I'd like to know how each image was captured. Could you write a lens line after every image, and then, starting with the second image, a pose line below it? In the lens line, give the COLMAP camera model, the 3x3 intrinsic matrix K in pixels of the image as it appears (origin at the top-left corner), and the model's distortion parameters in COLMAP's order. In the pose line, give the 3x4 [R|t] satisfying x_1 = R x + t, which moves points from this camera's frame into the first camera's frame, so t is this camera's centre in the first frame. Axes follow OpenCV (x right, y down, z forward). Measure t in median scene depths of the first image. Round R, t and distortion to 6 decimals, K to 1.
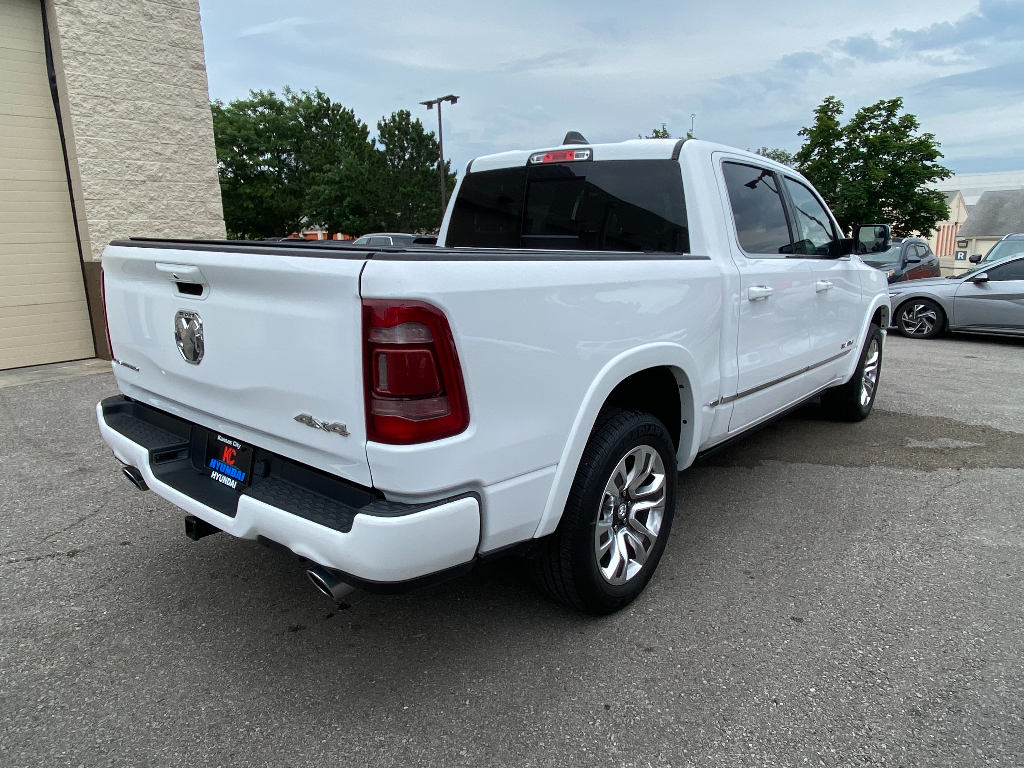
lens RADIAL K [[669.3, 0, 516.6], [0, 669.3, 380.7], [0, 0, 1]] dist [0.039413, -0.046799]
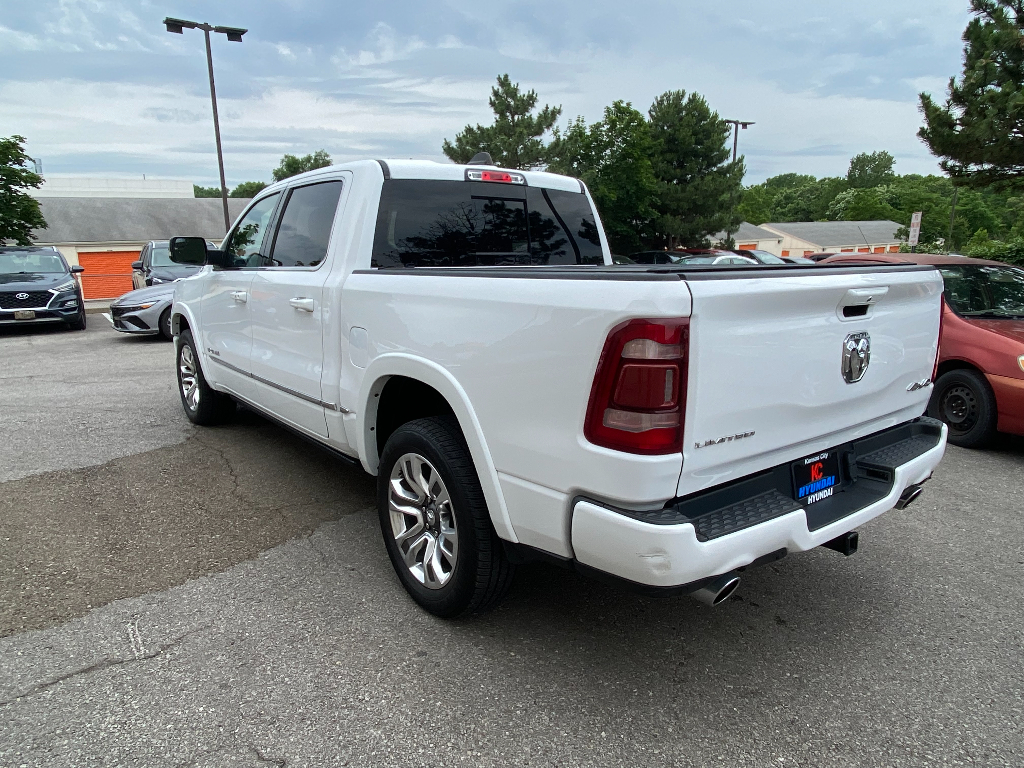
lens RADIAL K [[669.3, 0, 517.9], [0, 669.3, 378.8], [0, 0, 1]] dist [0.039413, -0.046799]
pose [[0.213682, -0.193020, 0.957645, -0.516232], [0.203045, 0.967654, 0.149732, -0.095331], [-0.955570, 0.162450, 0.245961, 0.402617]]
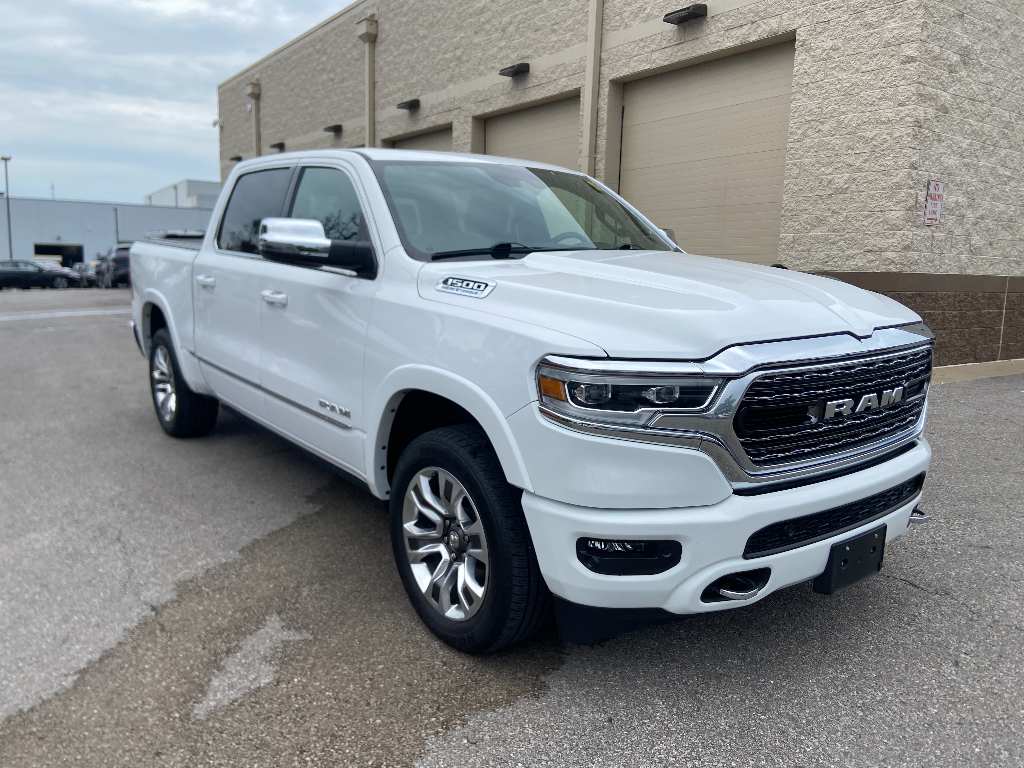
lens RADIAL K [[777.5, 0, 513.2], [0, 777.5, 385.1], [0, 0, 1]] dist [0.069335, -0.070006]
pose [[-0.219637, 0.167700, -0.961060, 0.804786], [-0.218481, 0.951639, 0.215986, -0.189855], [0.950803, 0.257412, -0.172376, 0.895427]]
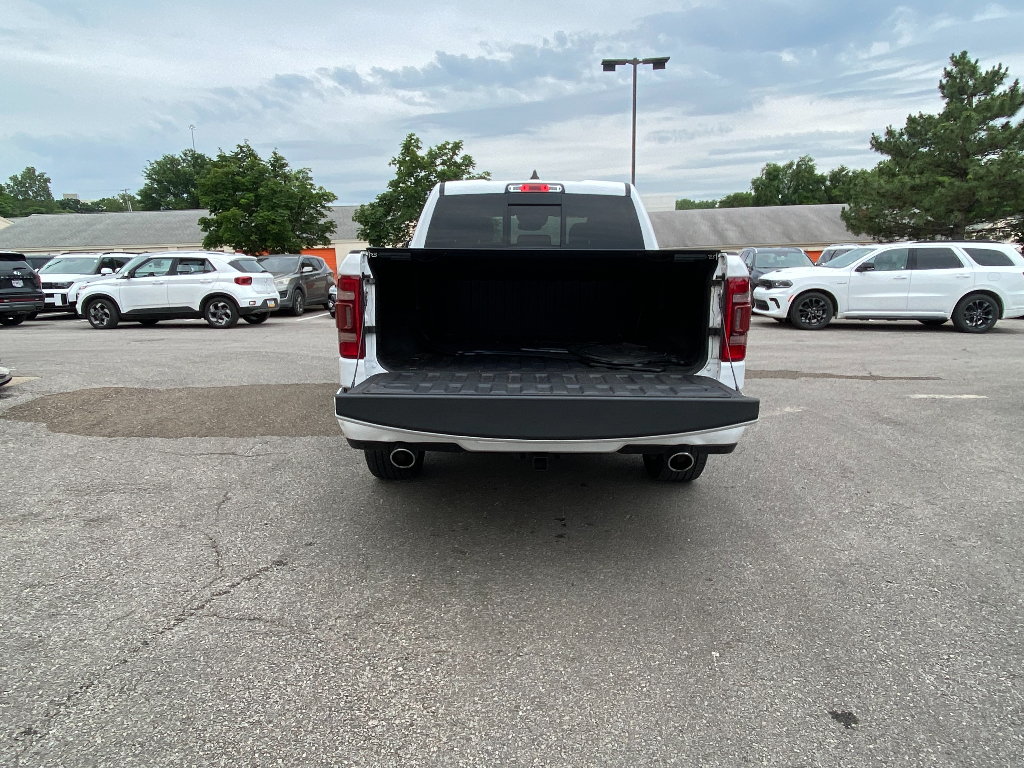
lens RADIAL K [[669.3, 0, 517.4], [0, 669.3, 385.3], [0, 0, 1]] dist [0.039413, -0.046799]
pose [[0.776299, -0.124726, 0.617902, -0.444108], [0.134976, 0.990384, 0.030337, 0.006418], [-0.615745, 0.059852, 0.785669, -0.005651]]
